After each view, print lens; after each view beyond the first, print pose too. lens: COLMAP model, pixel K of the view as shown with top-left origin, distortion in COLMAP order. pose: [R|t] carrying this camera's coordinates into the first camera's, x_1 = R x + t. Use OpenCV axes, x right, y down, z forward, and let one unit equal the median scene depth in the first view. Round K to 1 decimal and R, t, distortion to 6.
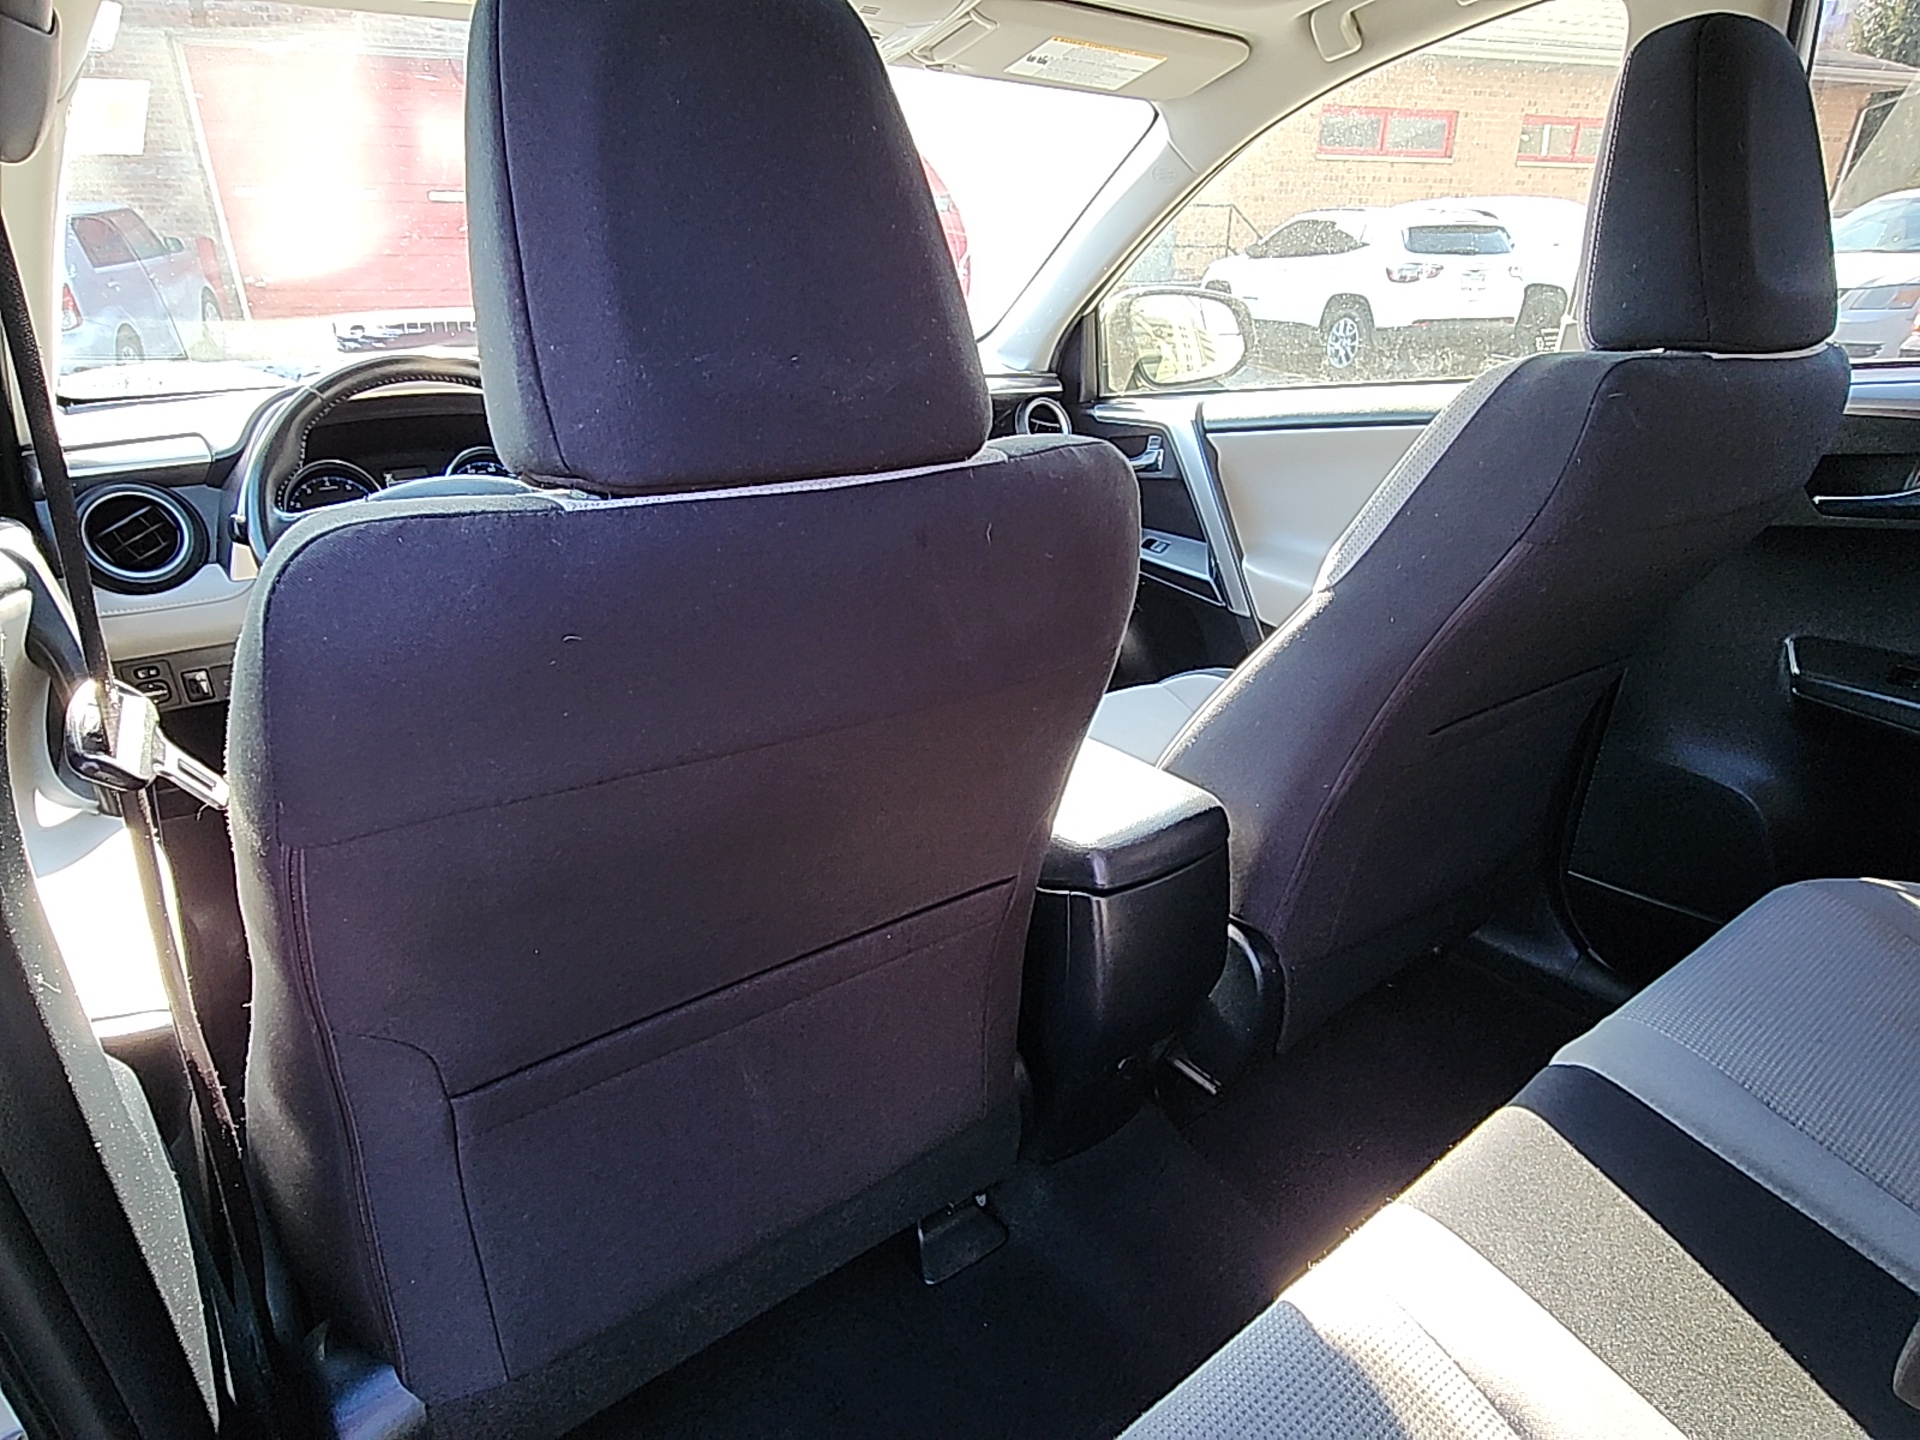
lens RADIAL K [[1052.2, 0, 978.3], [0, 1052.2, 732.1], [0, 0, 1]] dist [0.005593, -0.001632]
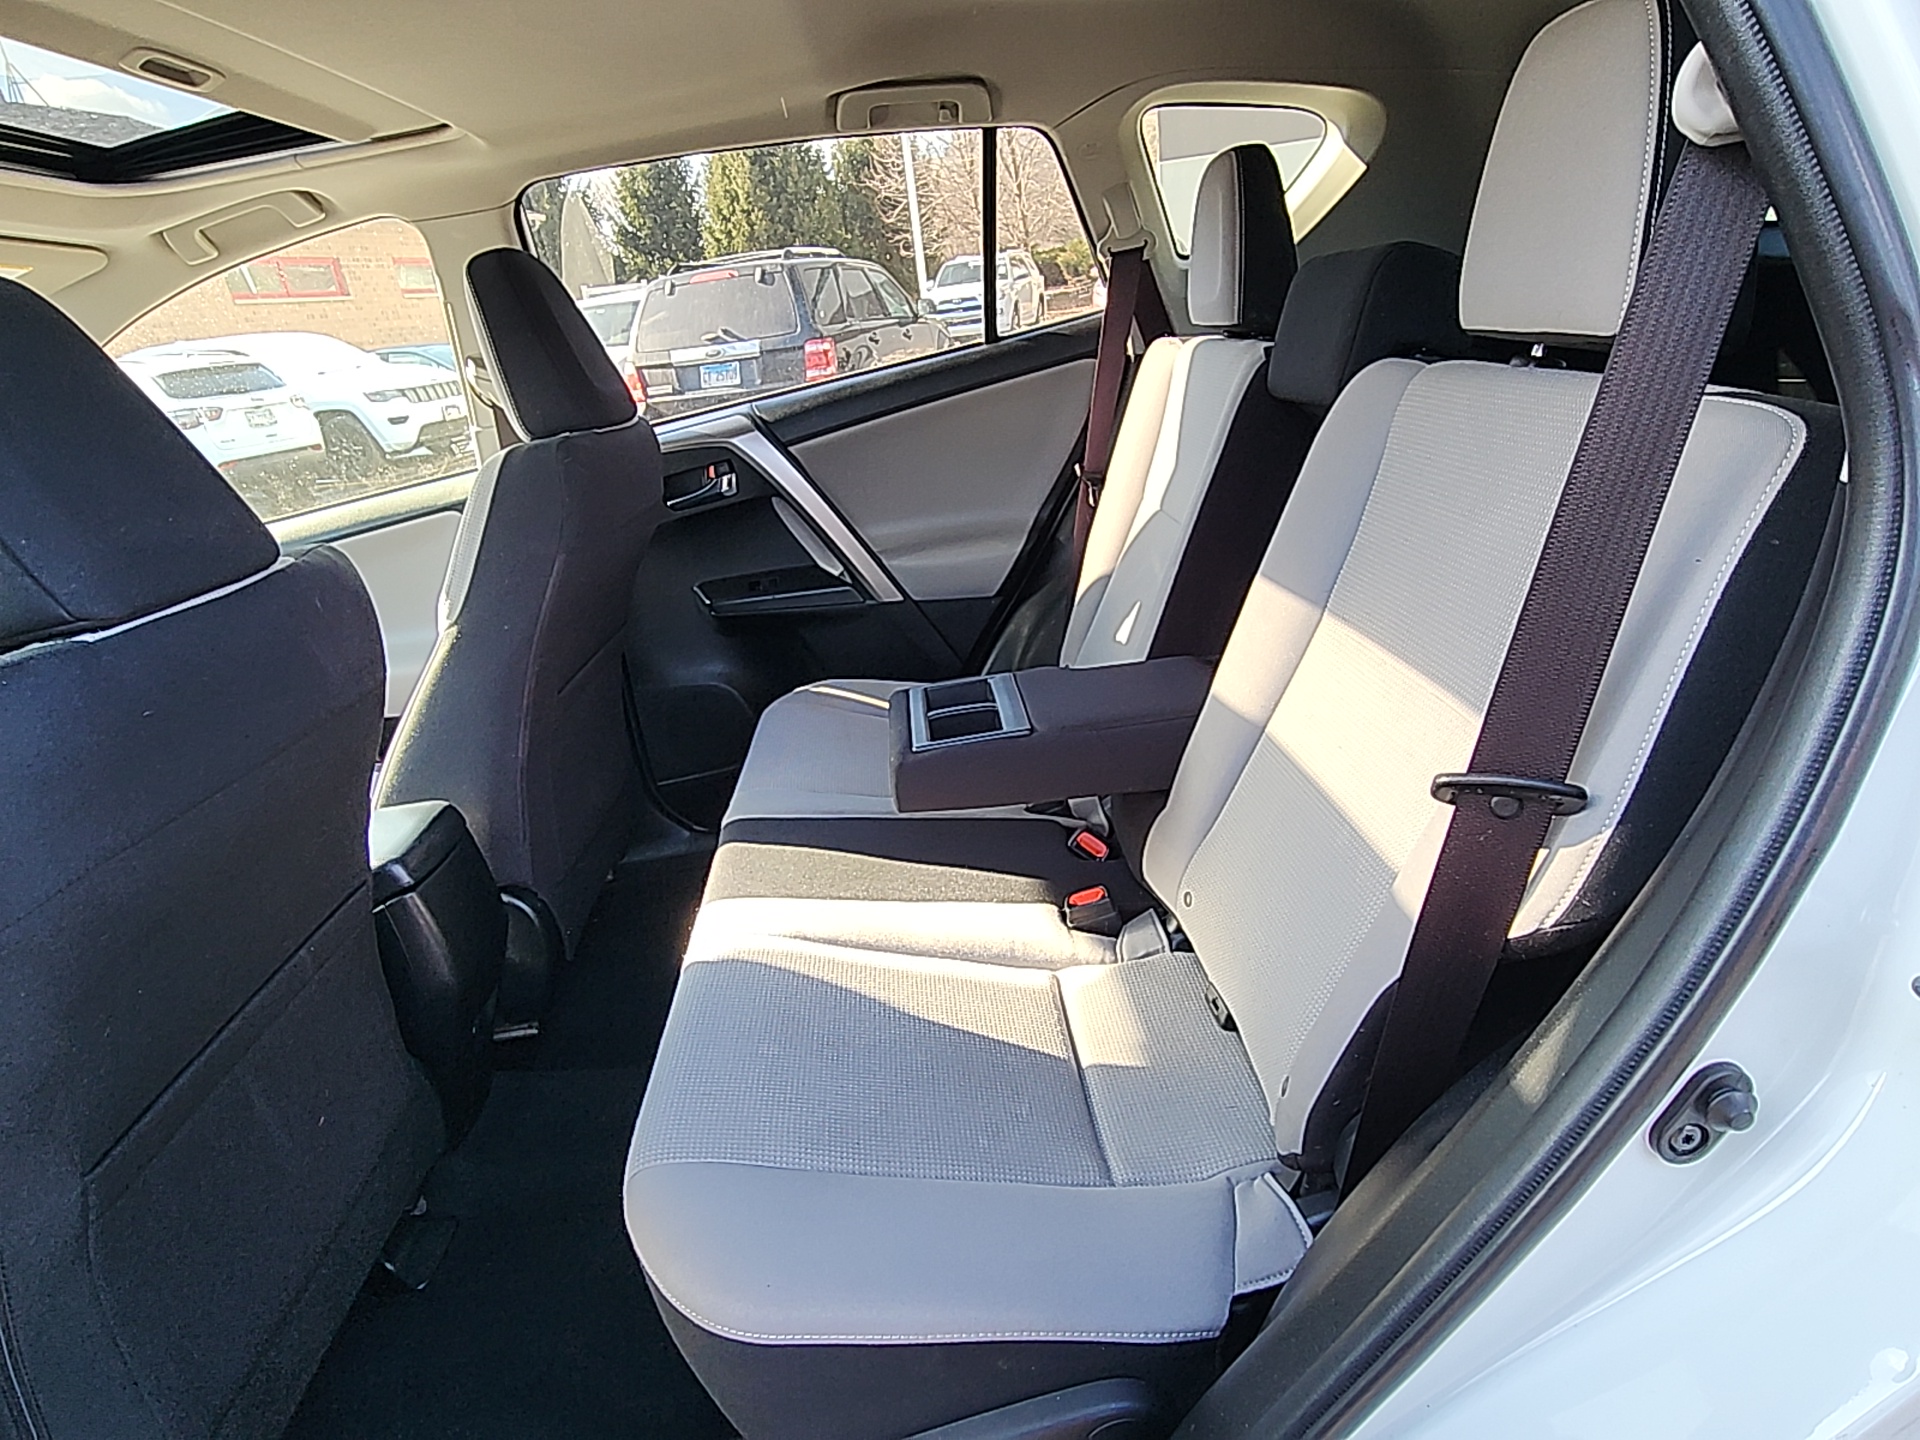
lens RADIAL K [[1052.2, 0, 972.4], [0, 1052.2, 728.4], [0, 0, 1]] dist [0.005593, -0.001632]
pose [[0.529623, -0.373867, 0.761395, -0.414298], [0.449016, 0.885116, 0.122284, 0.124098], [-0.719641, 0.277114, 0.636650, -0.364091]]
